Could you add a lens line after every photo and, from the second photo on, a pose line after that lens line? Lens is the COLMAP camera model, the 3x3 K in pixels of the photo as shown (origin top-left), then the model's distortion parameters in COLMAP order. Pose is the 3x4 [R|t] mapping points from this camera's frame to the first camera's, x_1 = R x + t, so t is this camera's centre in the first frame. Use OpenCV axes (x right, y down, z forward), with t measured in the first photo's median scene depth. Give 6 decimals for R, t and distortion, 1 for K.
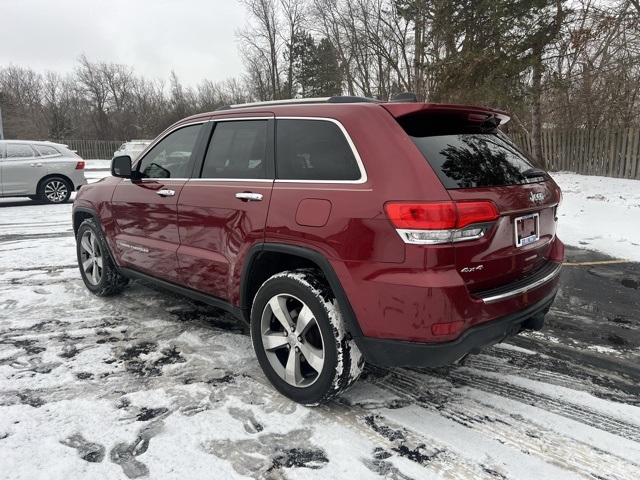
lens RADIAL K [[480.5, 0, 323.6], [0, 480.5, 237.9], [0, 0, 1]] dist [0.057080, -0.058292]
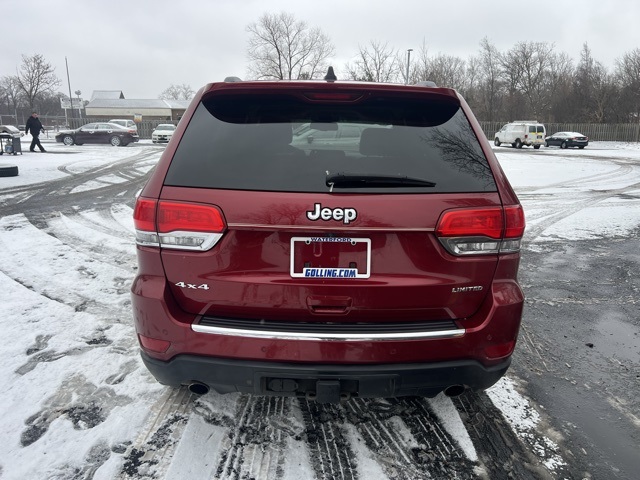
lens RADIAL K [[480.5, 0, 323.6], [0, 480.5, 237.9], [0, 0, 1]] dist [0.057080, -0.058292]
pose [[0.702568, 0.173168, -0.690225, 0.828476], [-0.146999, 0.984337, 0.097328, -0.104643], [0.696268, 0.033083, 0.717019, 0.461922]]
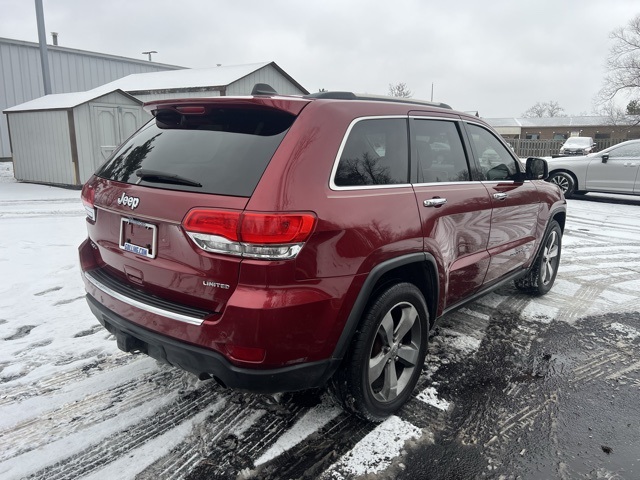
lens RADIAL K [[480.5, 0, 323.6], [0, 480.5, 237.9], [0, 0, 1]] dist [0.057080, -0.058292]
pose [[0.072802, 0.205017, -0.976047, 1.215869], [-0.202364, 0.961324, 0.186830, -0.232094], [0.976600, 0.183916, 0.111475, 1.151625]]
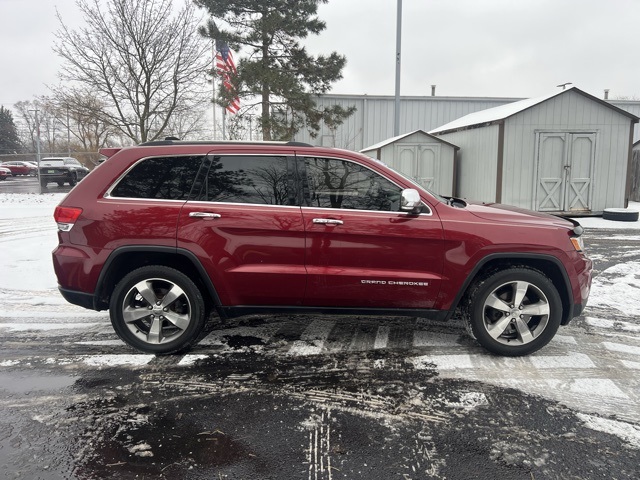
lens RADIAL K [[480.5, 0, 323.6], [0, 480.5, 237.9], [0, 0, 1]] dist [0.057080, -0.058292]
pose [[-0.711386, 0.103152, -0.695191, 0.968785], [-0.137995, 0.949414, 0.282084, -0.521610], [0.689121, 0.296603, -0.661165, 2.574253]]
